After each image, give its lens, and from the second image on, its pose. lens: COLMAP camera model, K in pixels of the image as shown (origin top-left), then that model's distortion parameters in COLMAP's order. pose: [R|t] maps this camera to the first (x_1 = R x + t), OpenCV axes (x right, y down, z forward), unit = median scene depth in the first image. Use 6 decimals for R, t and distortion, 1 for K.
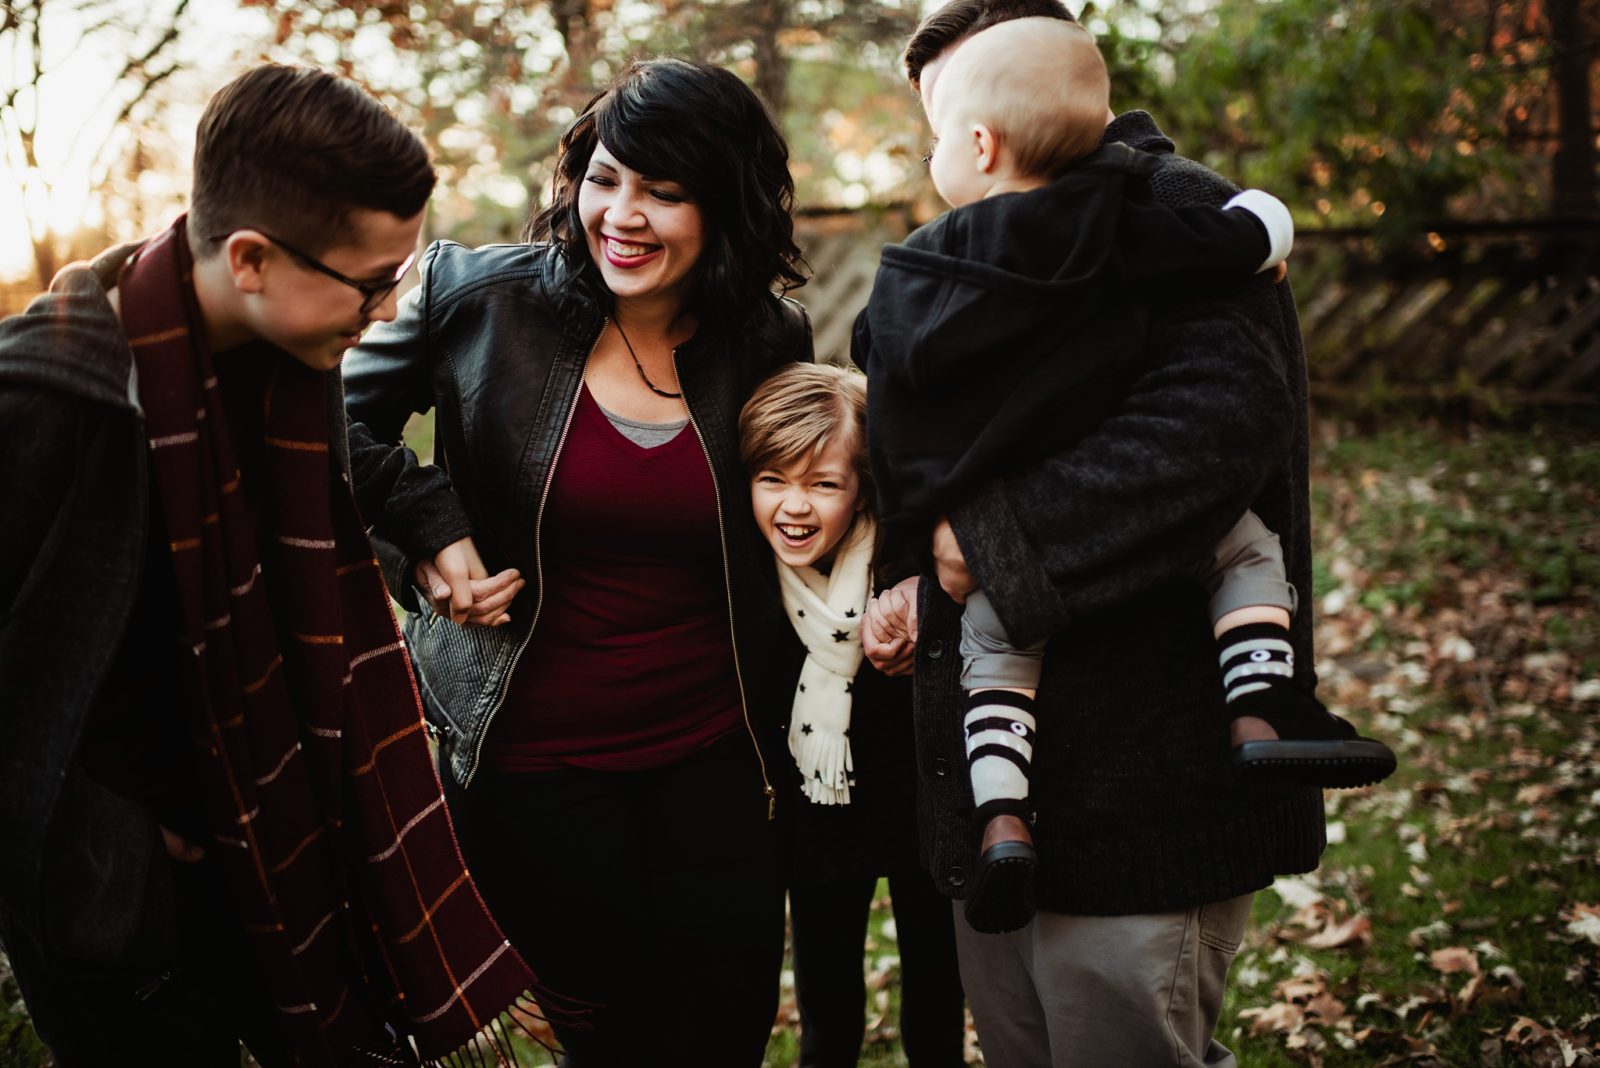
lens RADIAL K [[1636.4, 0, 793.4], [0, 1636.4, 531.7], [0, 0, 1]] dist [-0.052784, 0.000000]
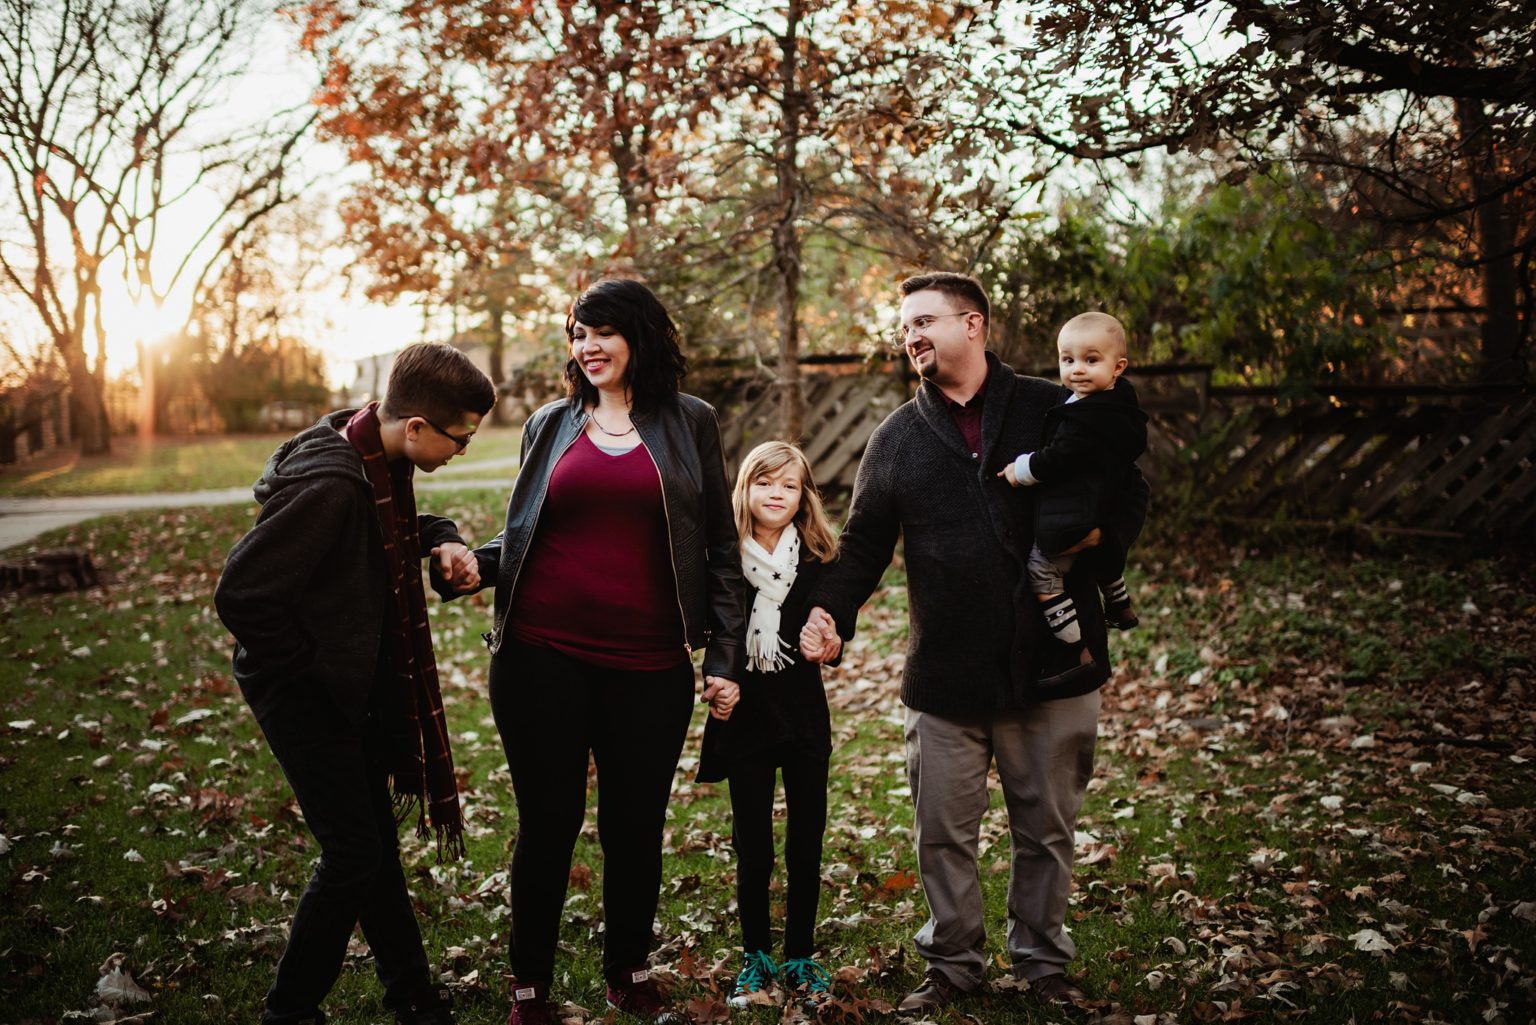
lens RADIAL K [[1570.9, 0, 772.8], [0, 1570.9, 514.1], [0, 0, 1]] dist [-0.052784, 0.000000]
pose [[0.998691, 0.034050, -0.038156, 0.037518], [-0.037178, 0.995728, -0.084517, 0.031073], [0.035116, 0.085825, 0.995691, -0.274664]]
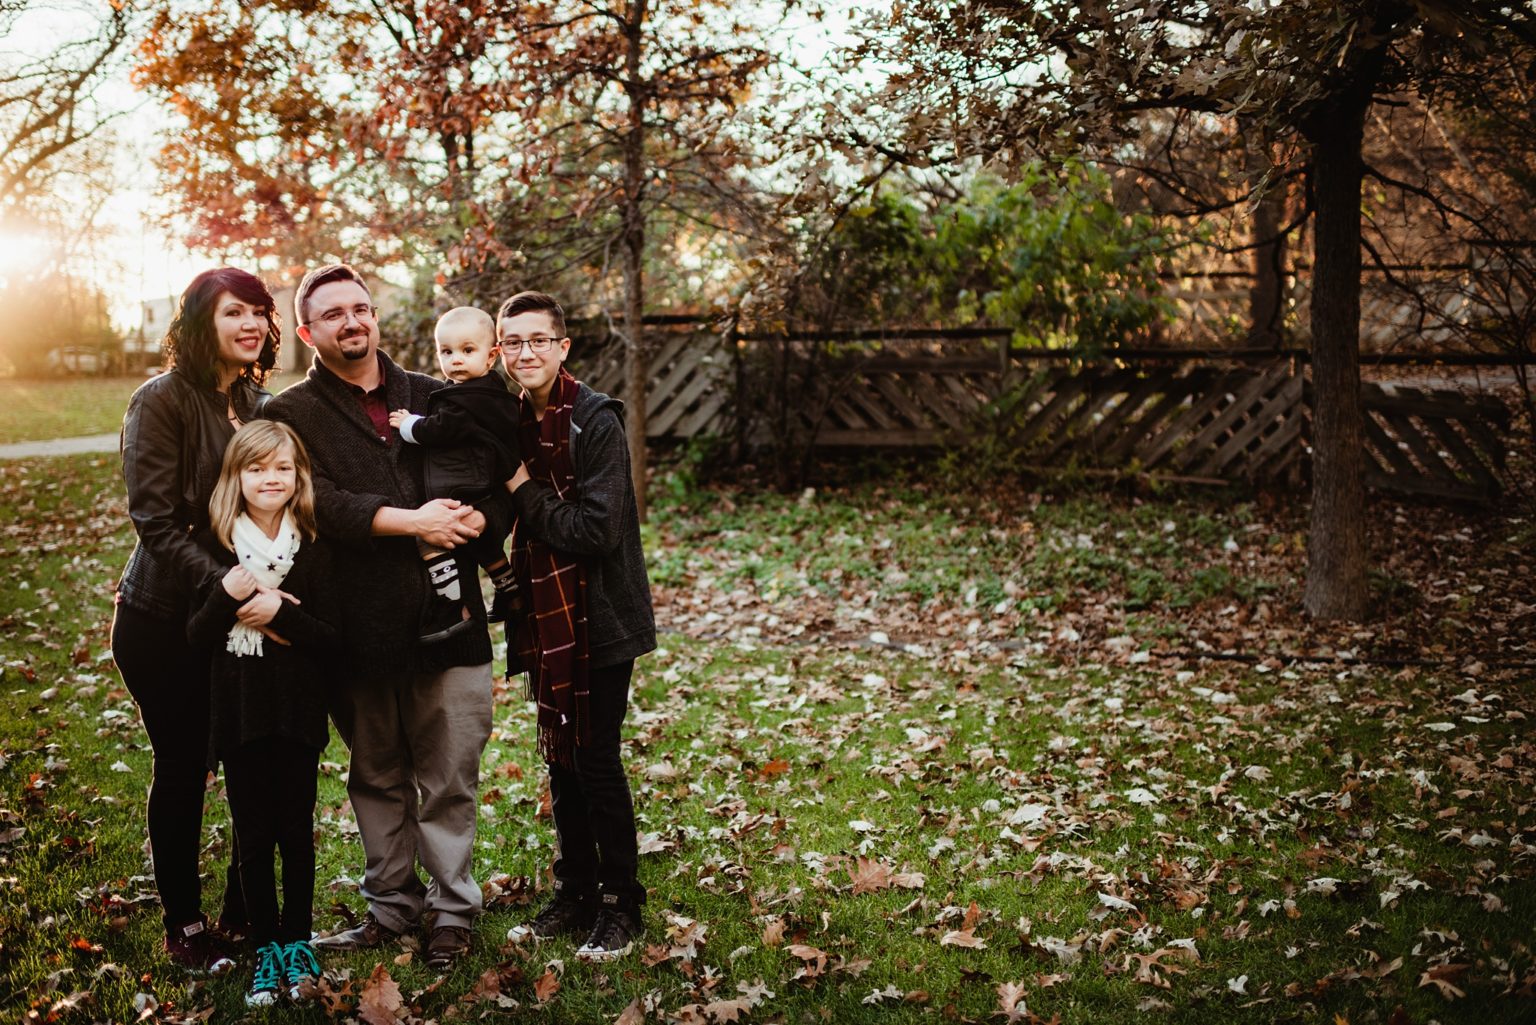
lens RADIAL K [[1570.9, 0, 772.3], [0, 1570.9, 524.5], [0, 0, 1]] dist [-0.052784, 0.000000]
pose [[0.995580, 0.028004, 0.089647, -0.013053], [-0.023879, 0.998621, -0.046757, 0.039794], [-0.090833, 0.044409, 0.994875, -0.442541]]
